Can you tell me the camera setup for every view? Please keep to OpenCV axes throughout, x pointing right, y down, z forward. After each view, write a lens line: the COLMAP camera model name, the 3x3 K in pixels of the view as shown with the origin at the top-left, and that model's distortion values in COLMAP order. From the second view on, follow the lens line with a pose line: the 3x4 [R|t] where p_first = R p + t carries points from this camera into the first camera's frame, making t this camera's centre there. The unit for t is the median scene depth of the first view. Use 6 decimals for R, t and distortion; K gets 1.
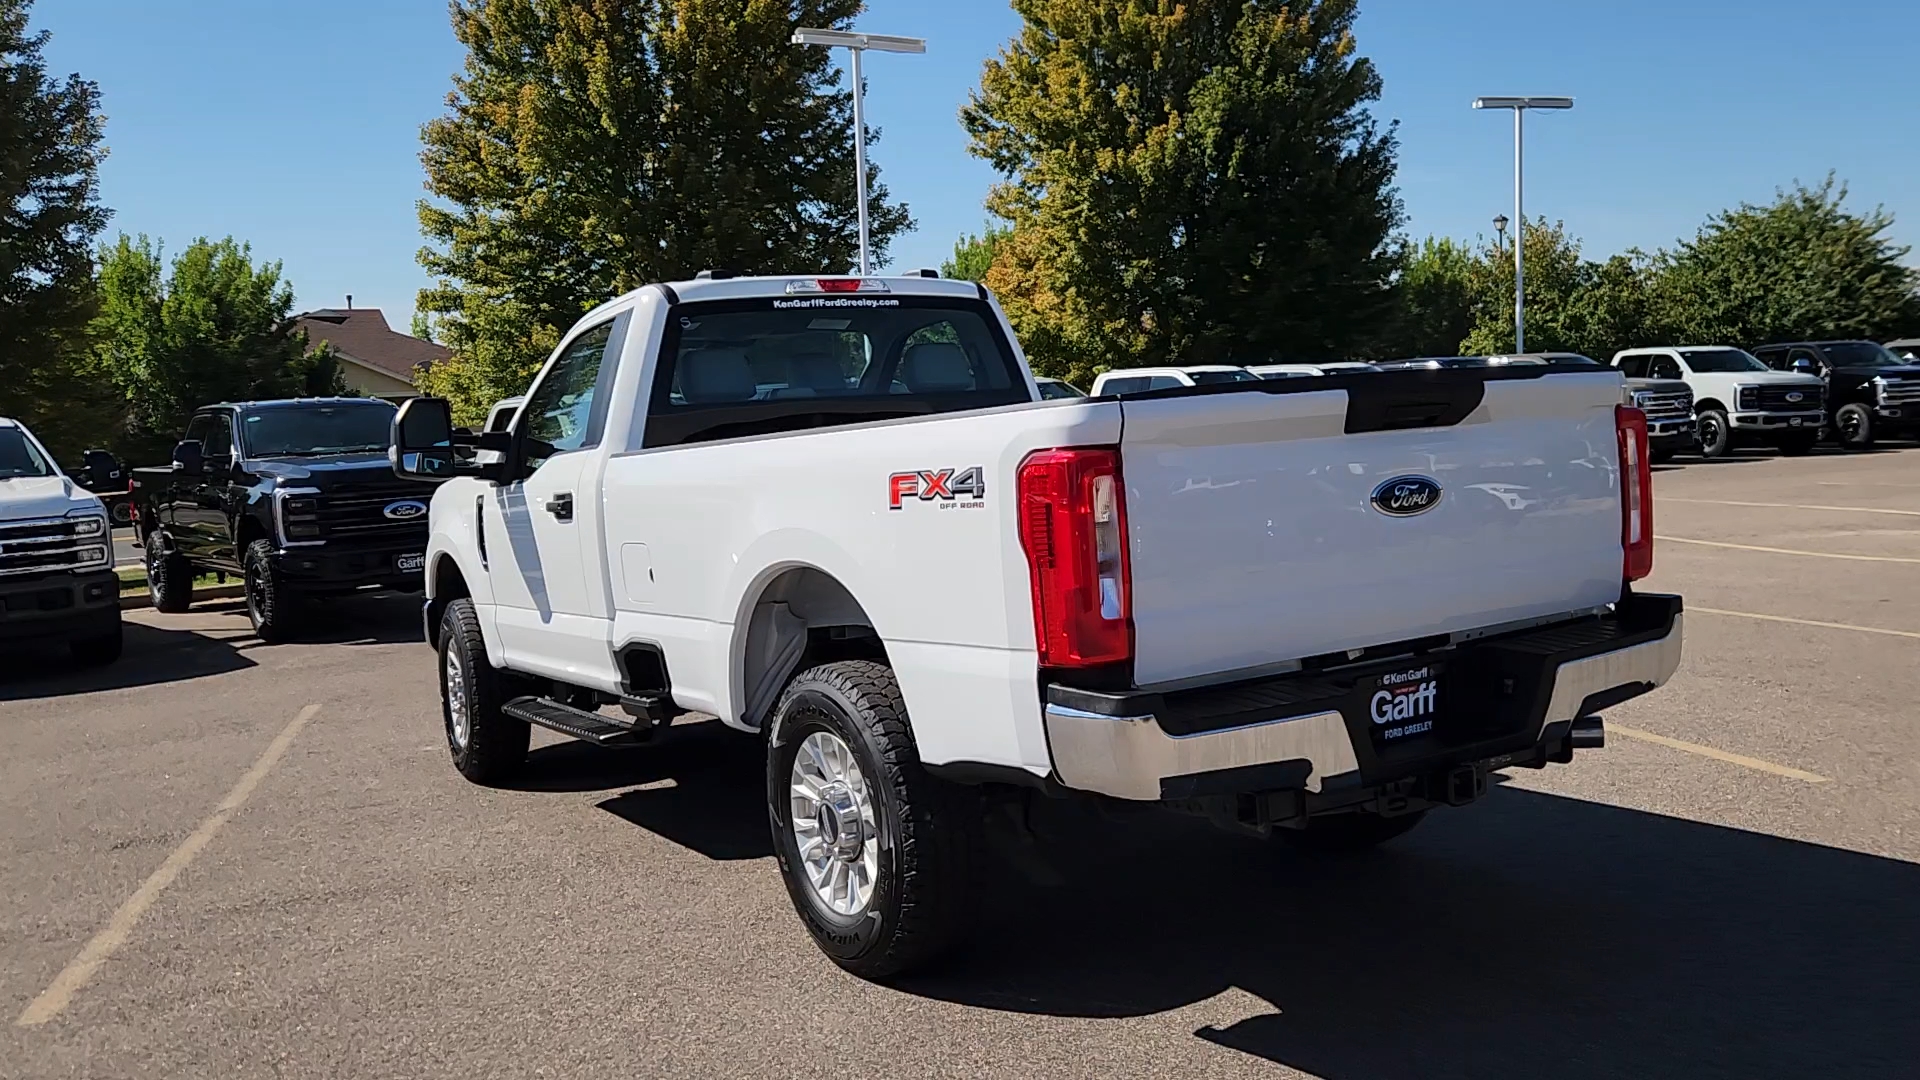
lens RADIAL K [[1622.6, 0, 947.7], [0, 1622.6, 572.8], [0, 0, 1]] dist [0.034081, -0.018793]
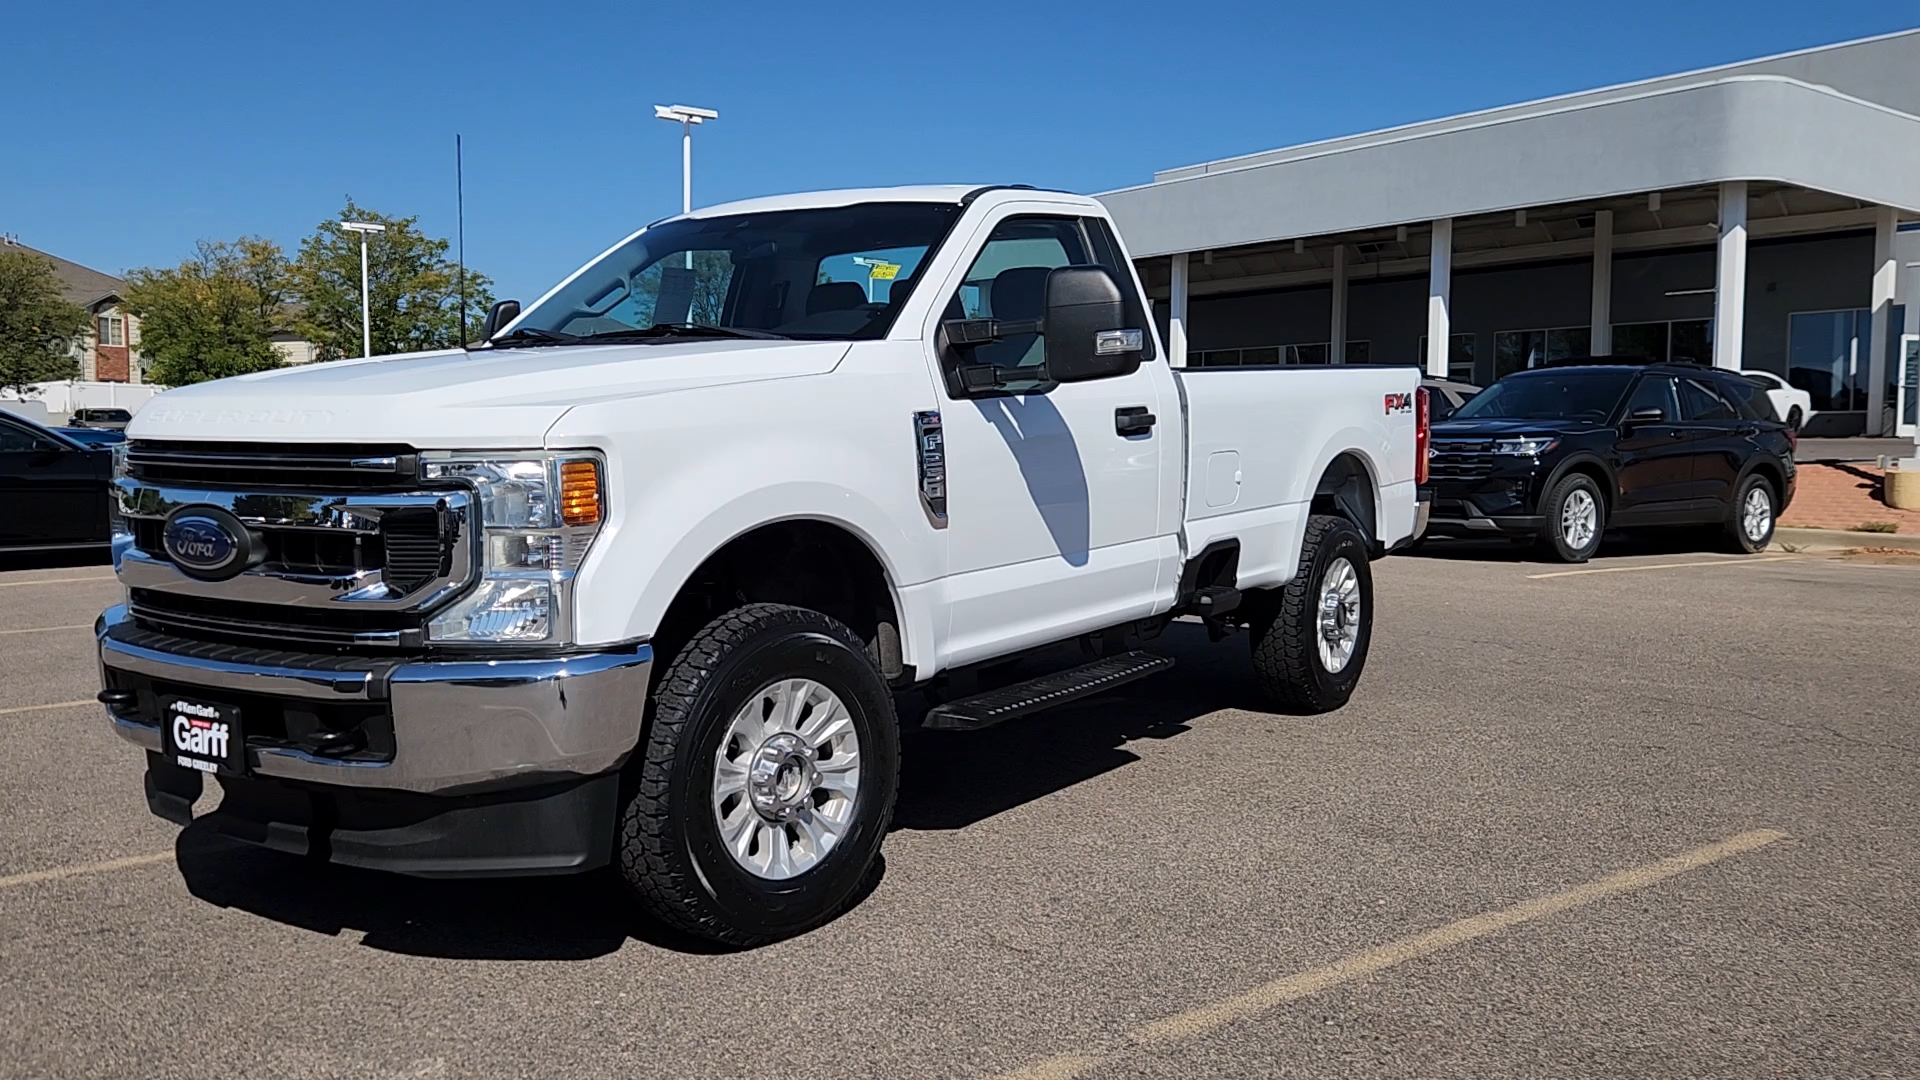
lens RADIAL K [[1624.5, 0, 947.3], [0, 1624.5, 570.2], [0, 0, 1]] dist [0.036619, -0.033521]
pose [[-0.390948, -0.028493, 0.919972, -0.231985], [0.108080, 0.991185, 0.076628, -0.008854], [-0.914045, 0.129388, -0.384422, 0.327100]]
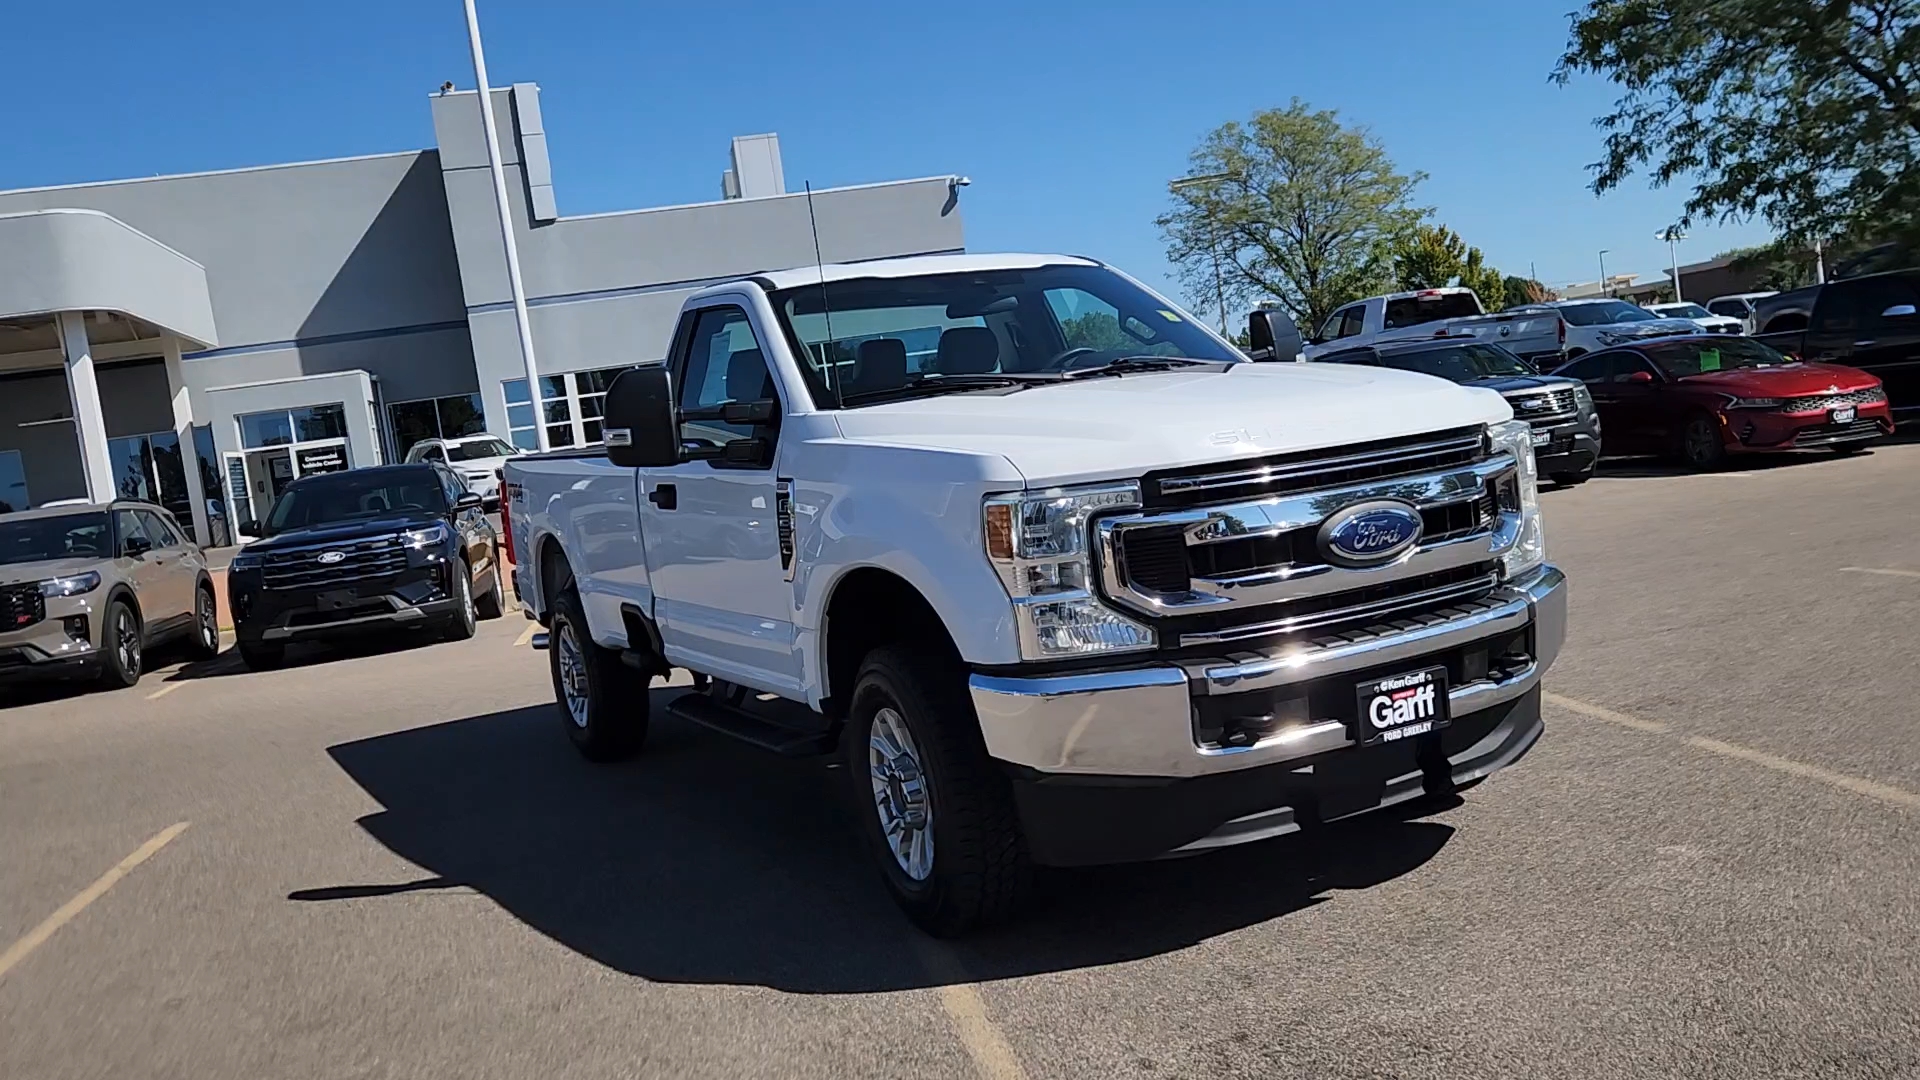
lens RADIAL K [[1624.5, 0, 947.3], [0, 1624.5, 570.2], [0, 0, 1]] dist [0.036619, -0.033521]
pose [[-0.981067, 0.174023, 0.084991, -0.045293], [0.186415, 0.967510, 0.170804, -0.038661], [-0.052506, 0.183414, -0.981633, 0.489907]]
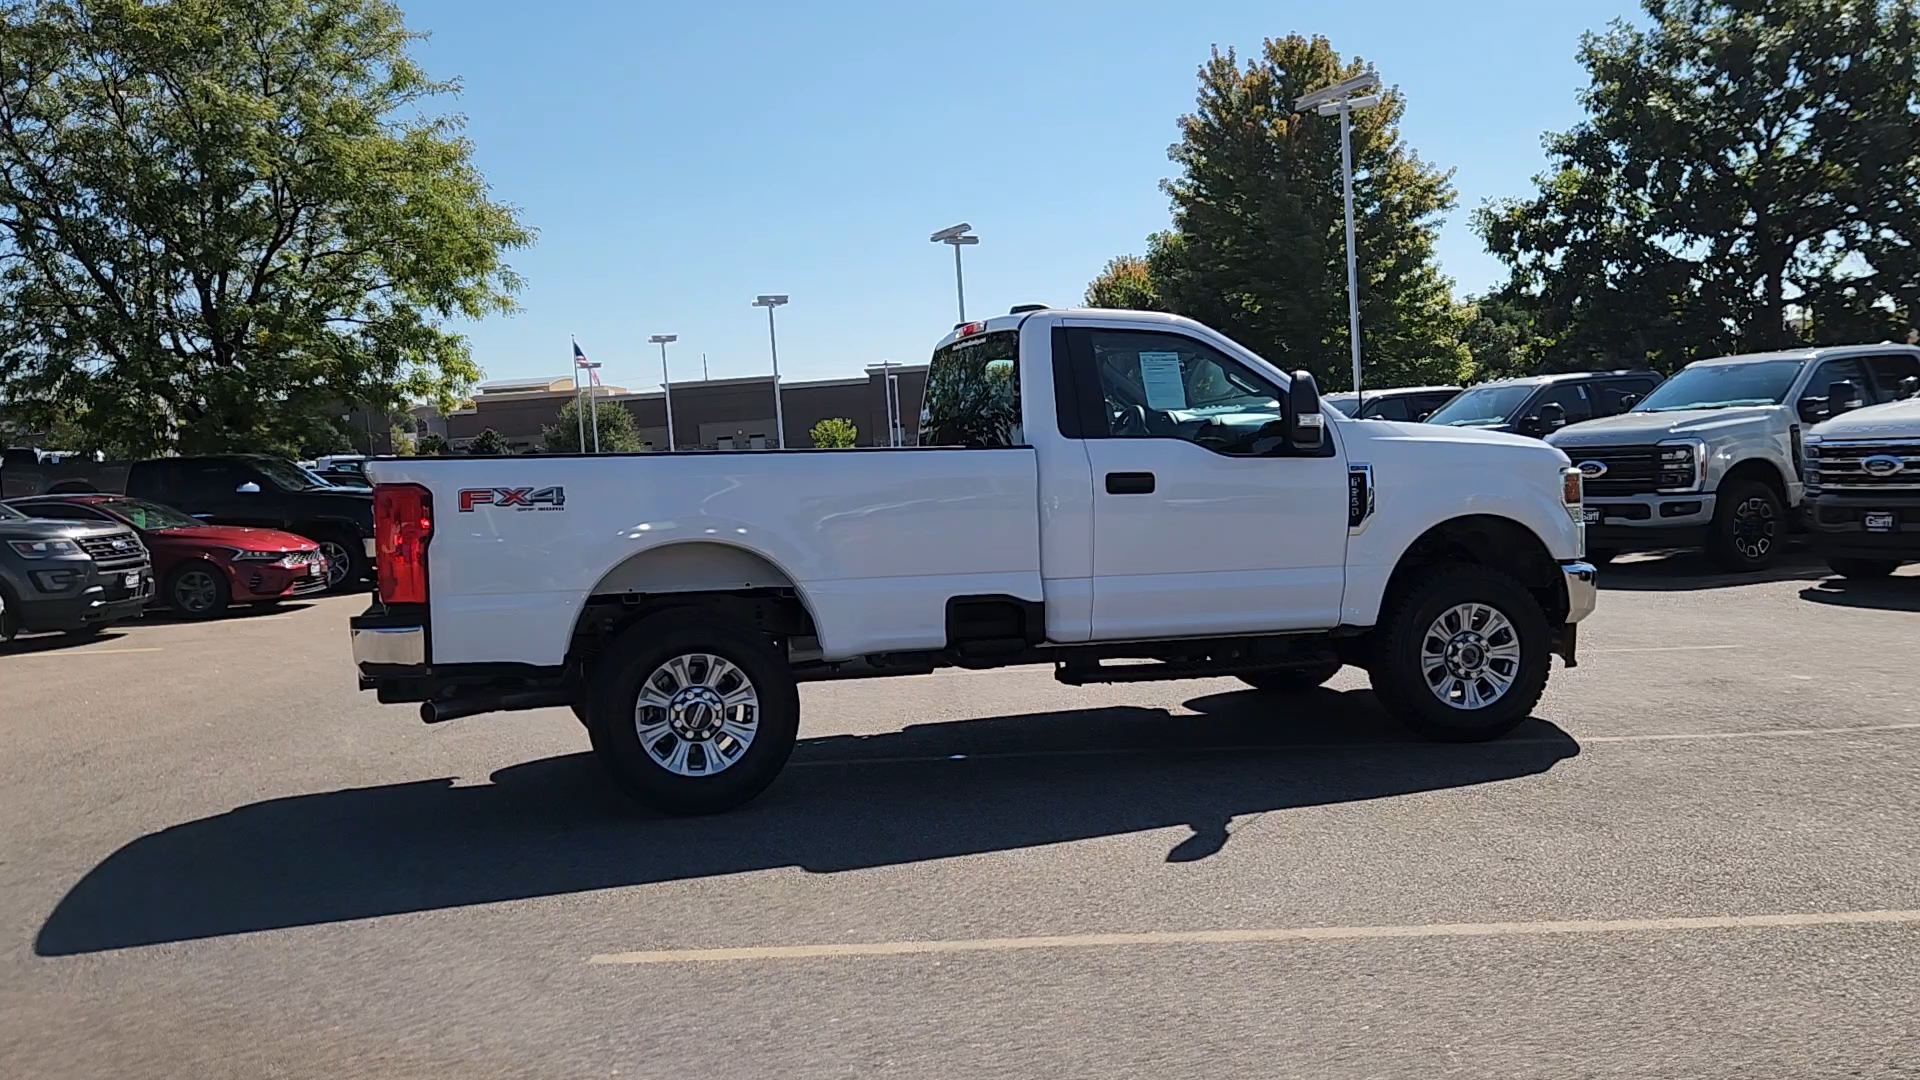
lens RADIAL K [[1622.6, 0, 947.7], [0, 1622.6, 572.8], [0, 0, 1]] dist [0.034081, -0.018793]
pose [[-0.257126, 0.143955, -0.955596, 0.274560], [-0.024463, 0.987556, 0.155352, -0.042861], [0.966068, 0.063322, -0.250405, 0.303131]]
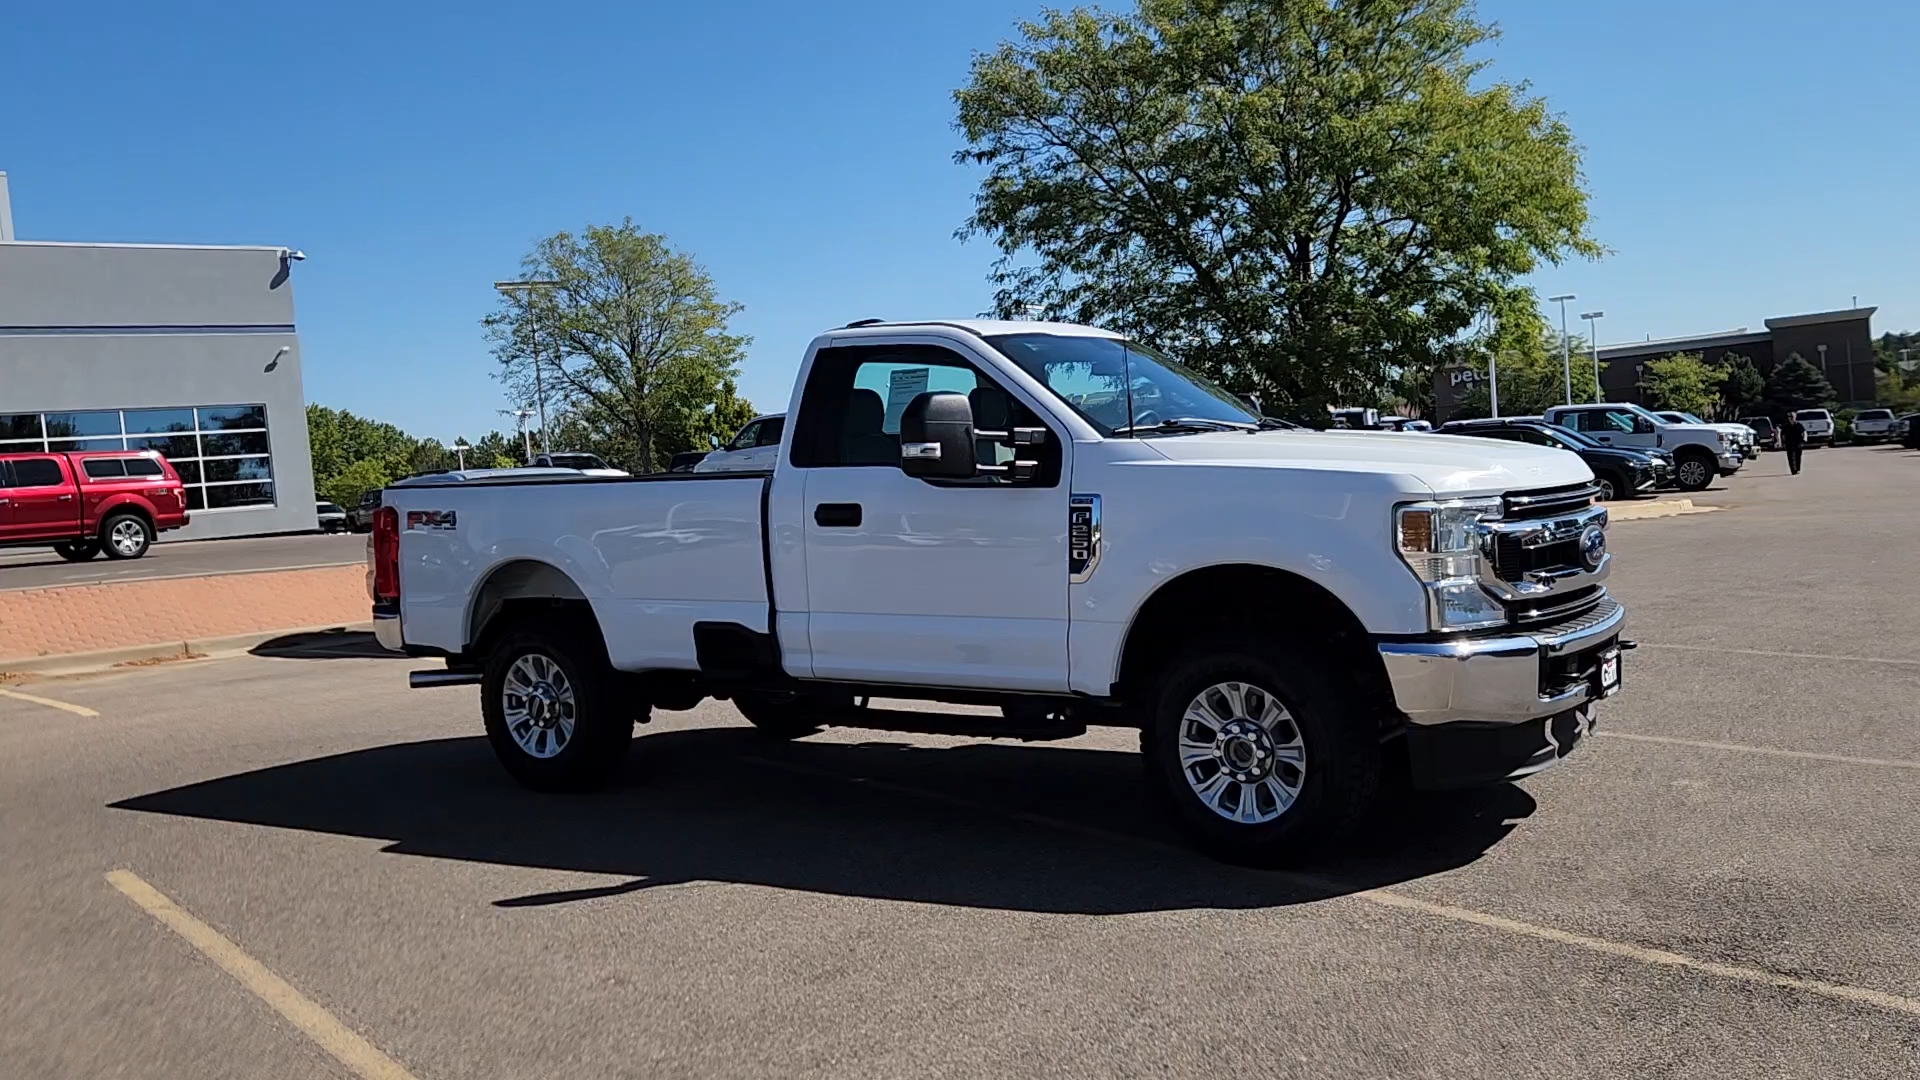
lens RADIAL K [[1622.6, 0, 947.7], [0, 1622.6, 572.8], [0, 0, 1]] dist [0.034081, -0.018793]
pose [[-0.908486, 0.142759, -0.392776, 0.094699], [0.081551, 0.982337, 0.168415, -0.048558], [0.409881, 0.120971, -0.904081, 0.496418]]
